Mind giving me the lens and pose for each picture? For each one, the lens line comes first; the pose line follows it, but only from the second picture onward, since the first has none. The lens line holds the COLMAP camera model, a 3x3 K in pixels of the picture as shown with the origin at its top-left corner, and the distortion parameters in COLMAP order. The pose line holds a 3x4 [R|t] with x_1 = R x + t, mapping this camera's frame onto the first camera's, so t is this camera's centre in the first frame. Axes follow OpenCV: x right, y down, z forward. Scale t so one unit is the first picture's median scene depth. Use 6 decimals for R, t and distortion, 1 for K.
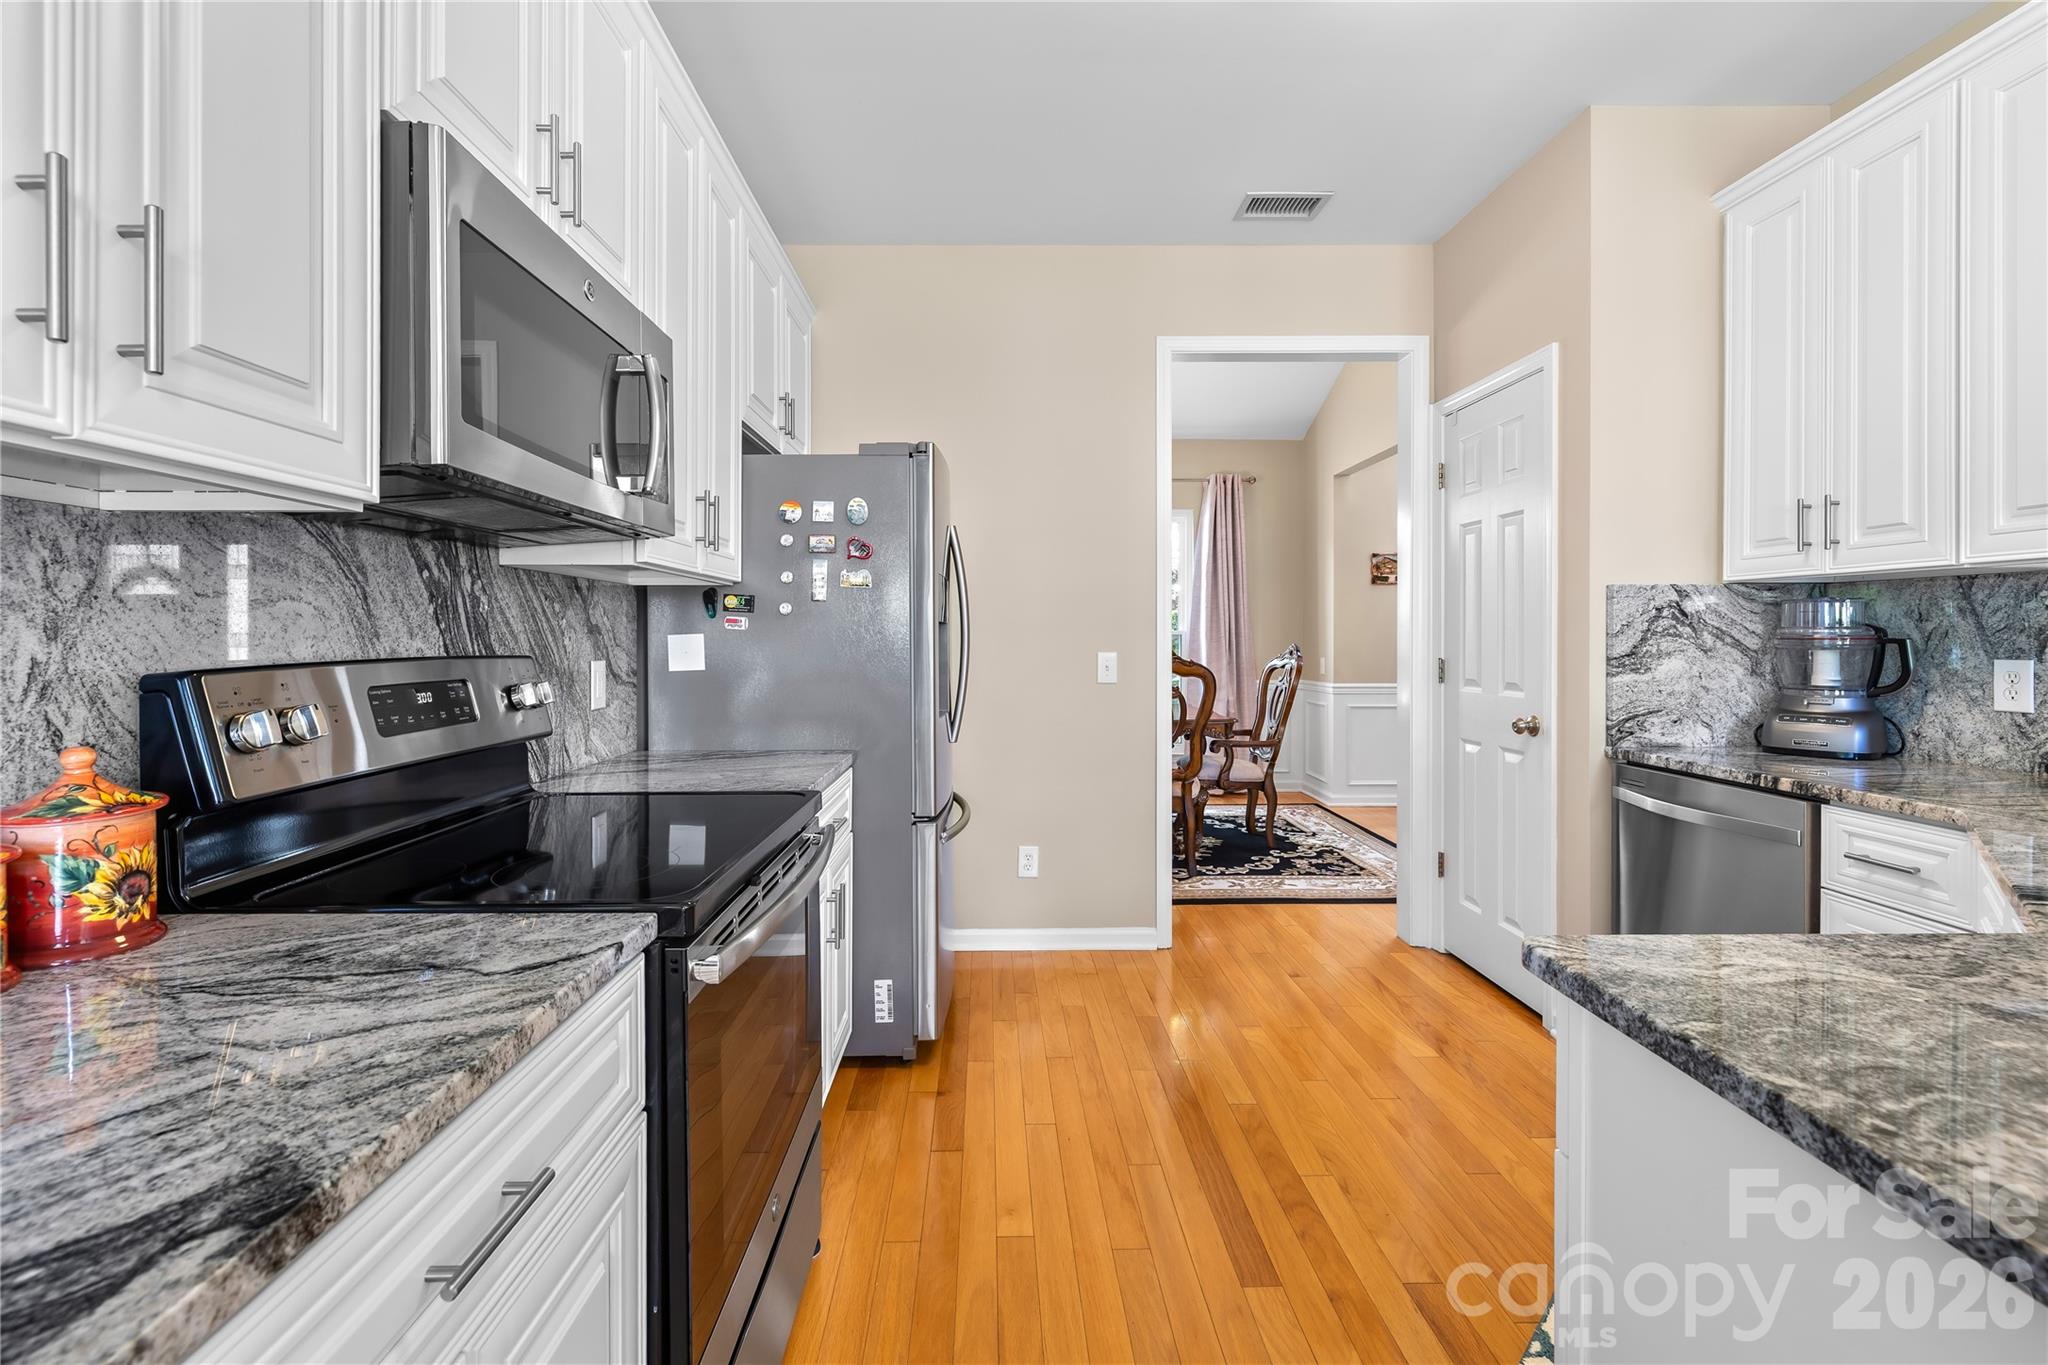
lens RADIAL K [[881.7, 0, 992.5], [0, 881.7, 638.7], [0, 0, 1]] dist [-0.000683, -0.000118]
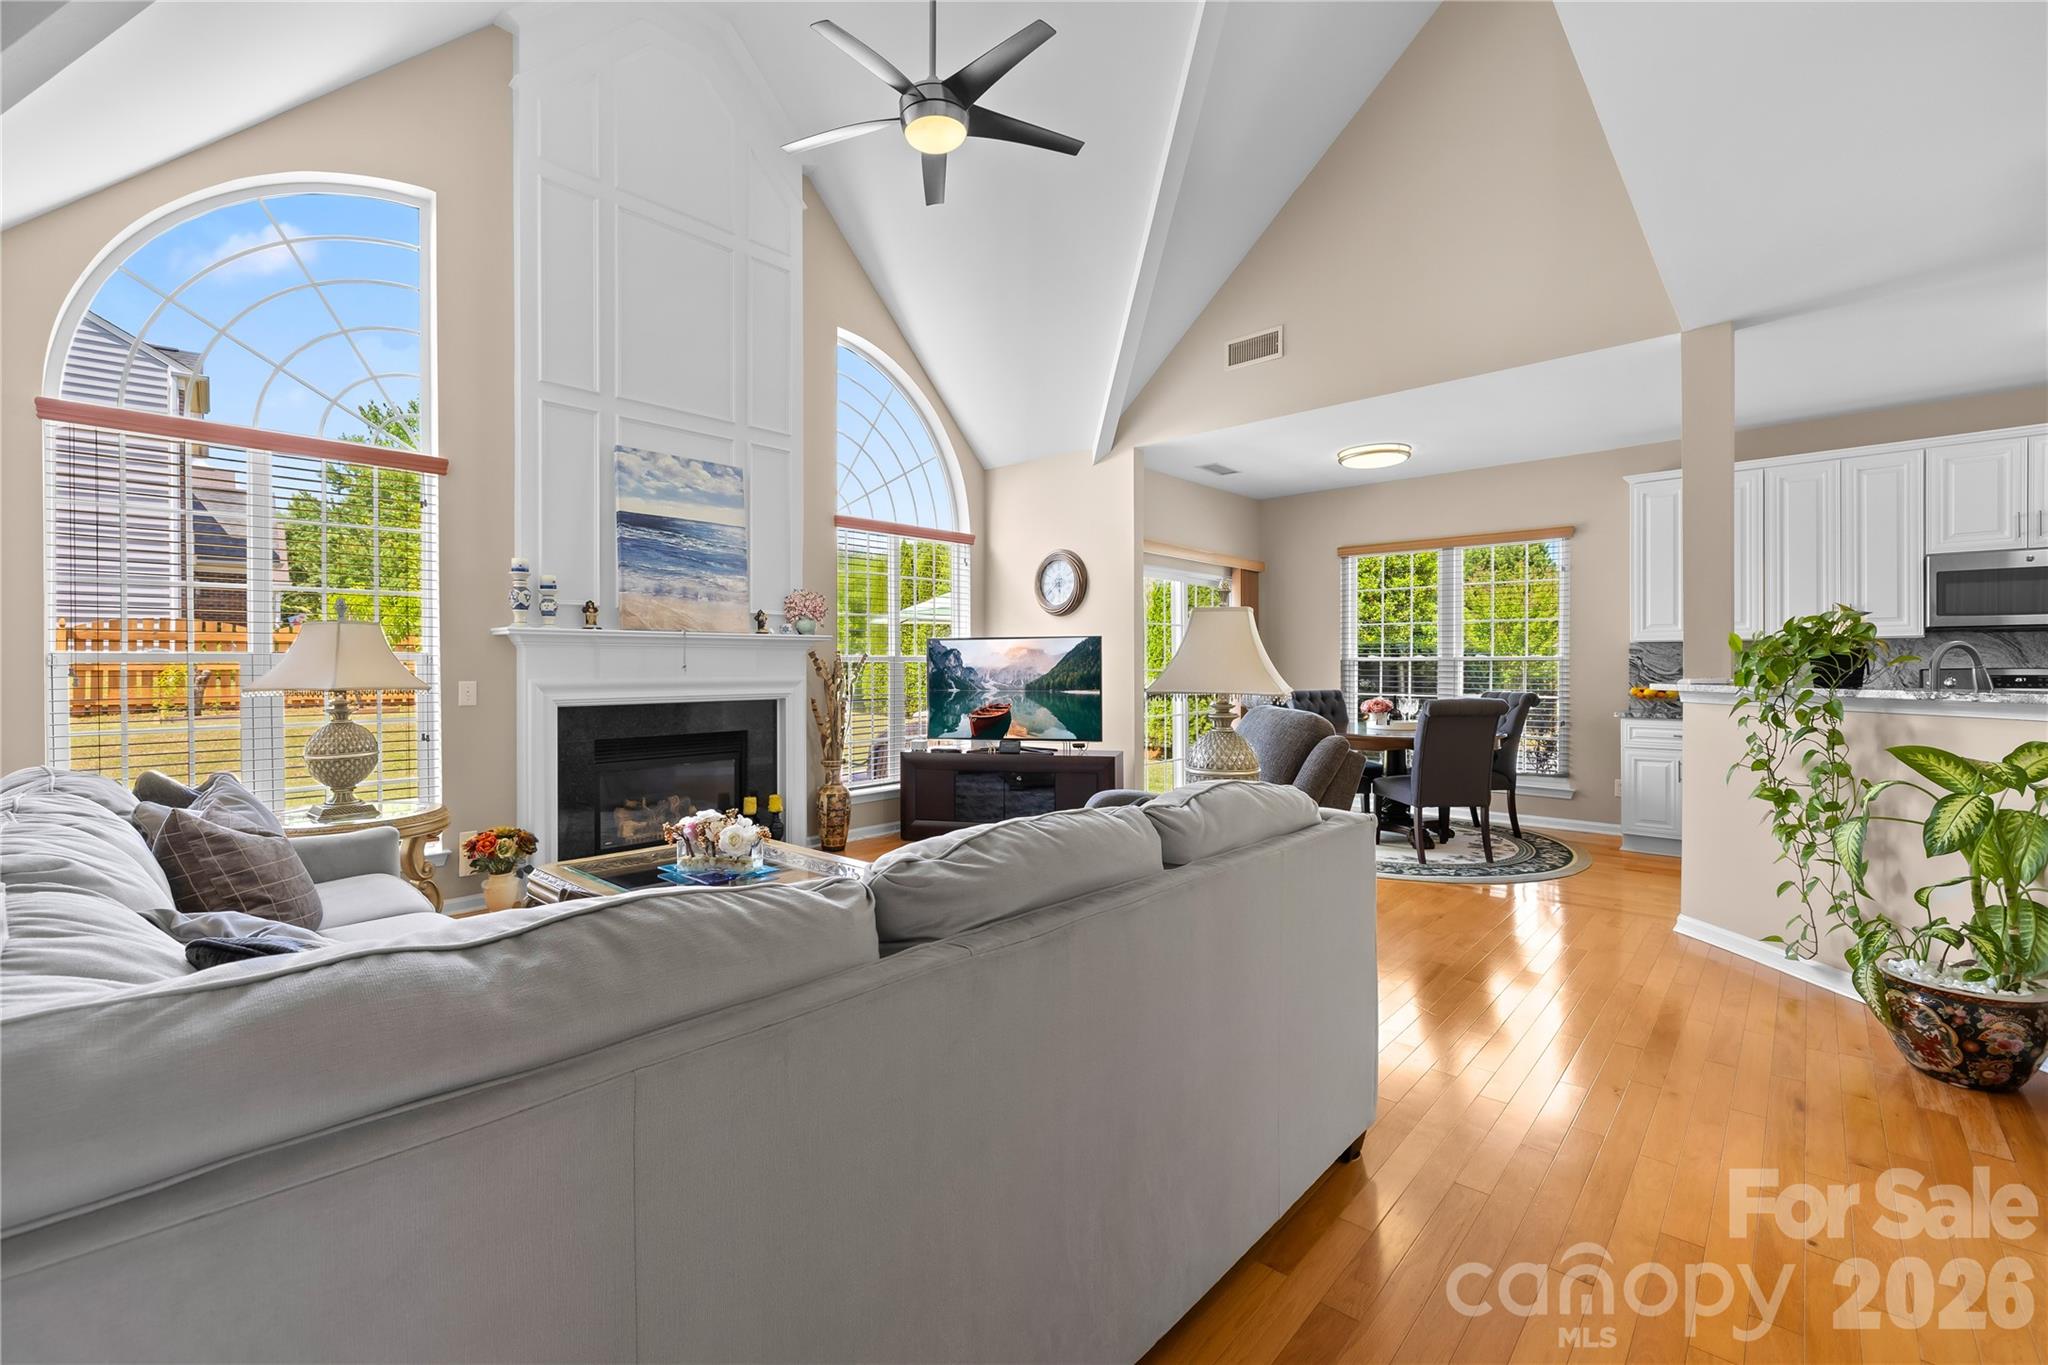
lens RADIAL K [[861.1, 0, 1017.3], [0, 861.1, 664.6], [0, 0, 1]] dist [0.000109, -0.000151]
pose [[-0.678364, 0.005632, -0.734704, 3.187940], [0.004153, 0.999984, 0.003831, -0.017320], [0.734714, -0.000453, -0.678377, 0.278539]]
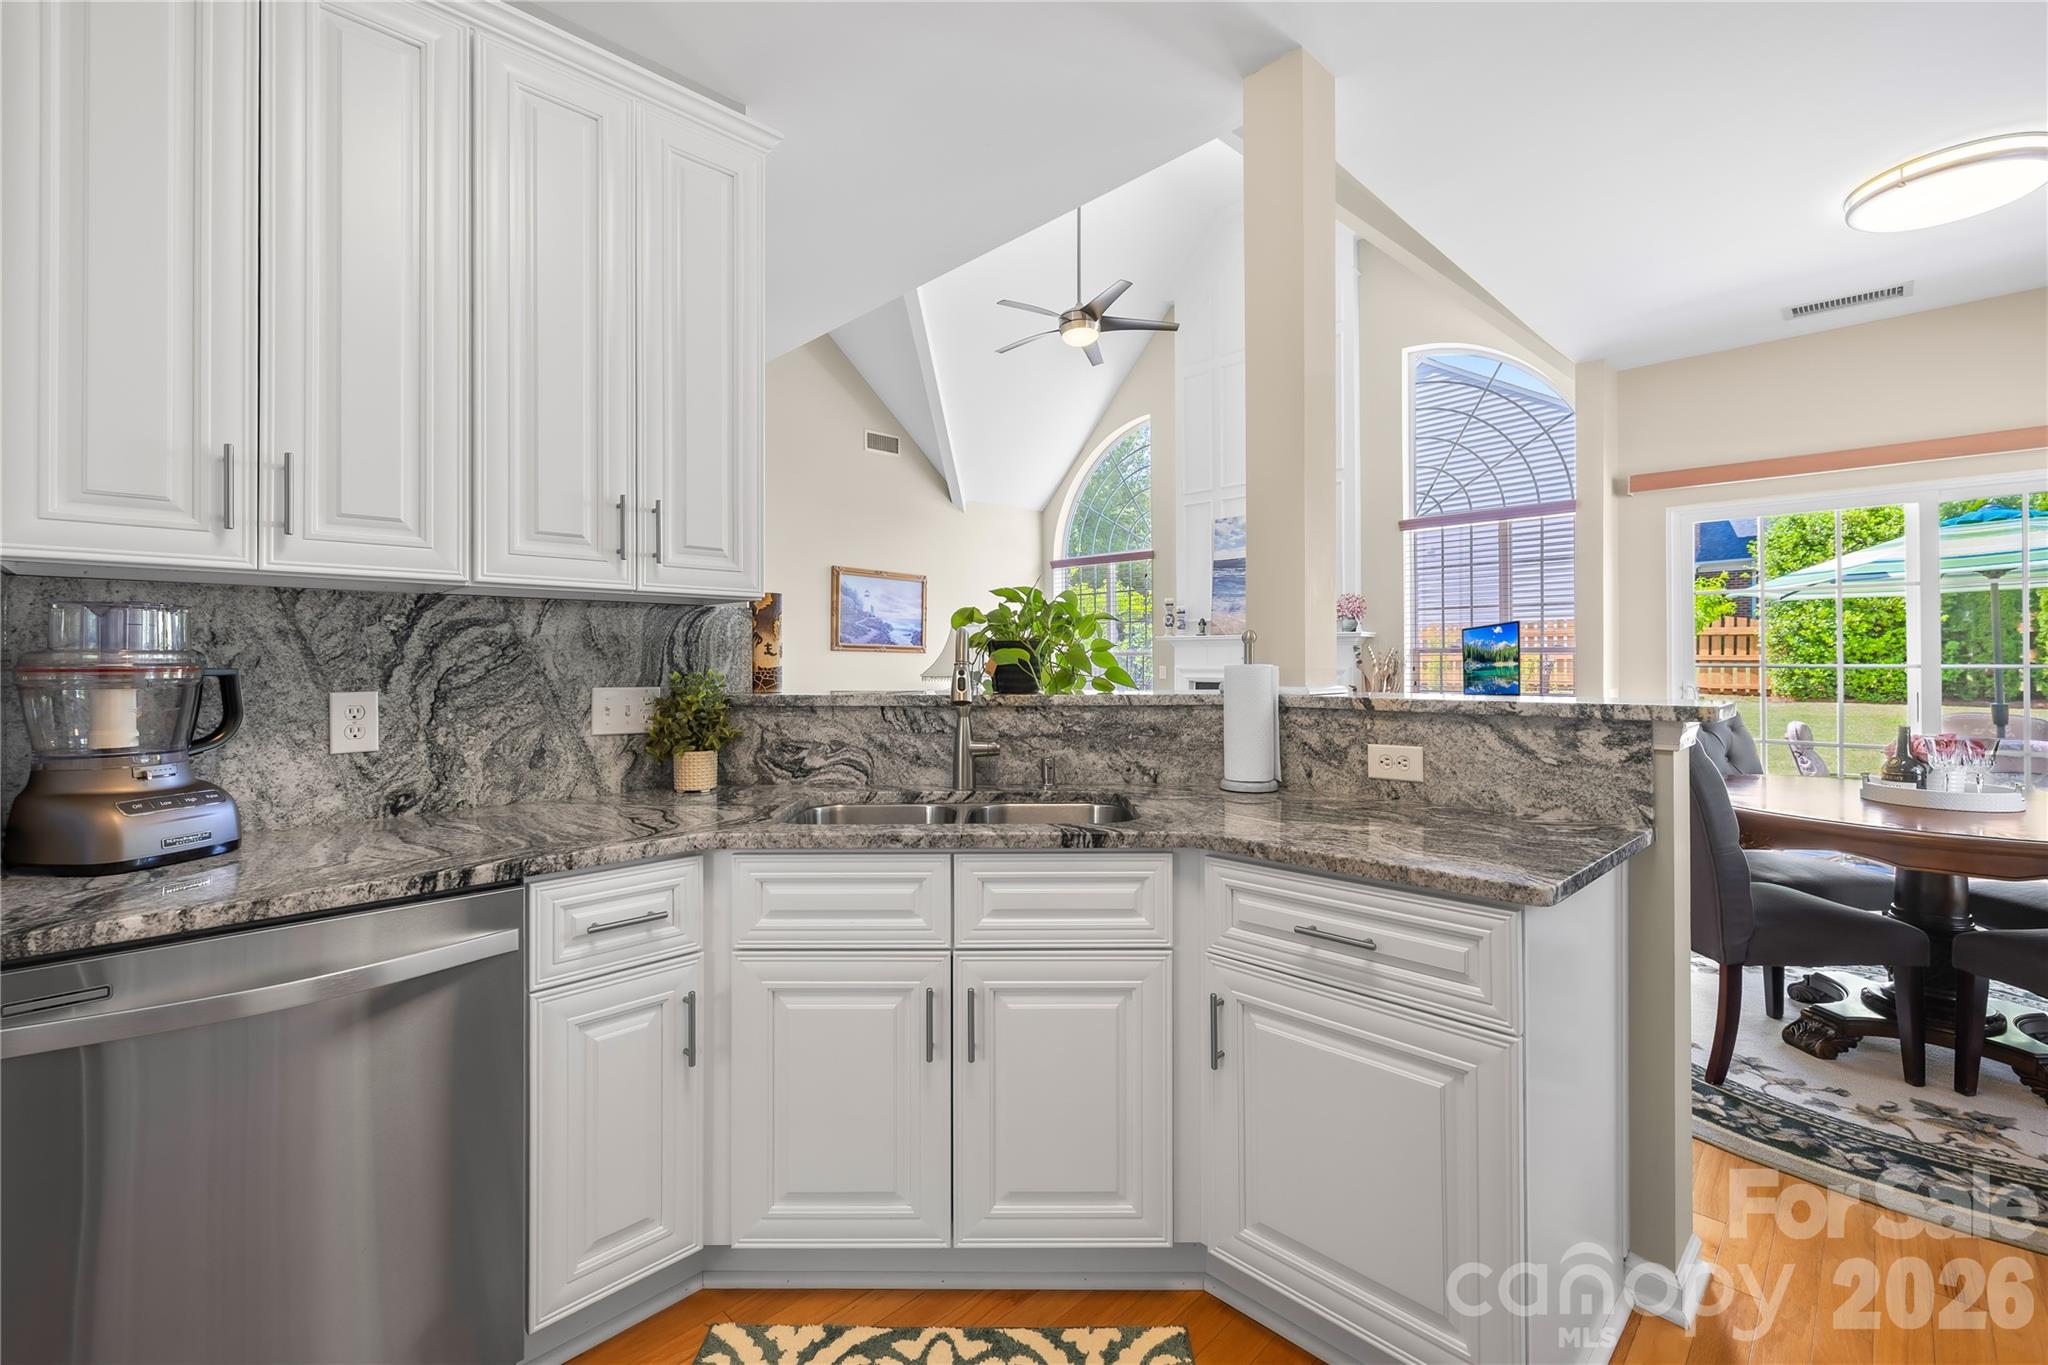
lens RADIAL K [[869.7, 0, 1016.6], [0, 869.7, 652.1], [0, 0, 1]] dist [0.000468, 0.000106]
pose [[-0.699832, 0.010800, 0.714226, 0.098883], [0.005805, 0.999939, -0.009432, -0.003267], [-0.714284, -0.002455, -0.699852, 1.148524]]
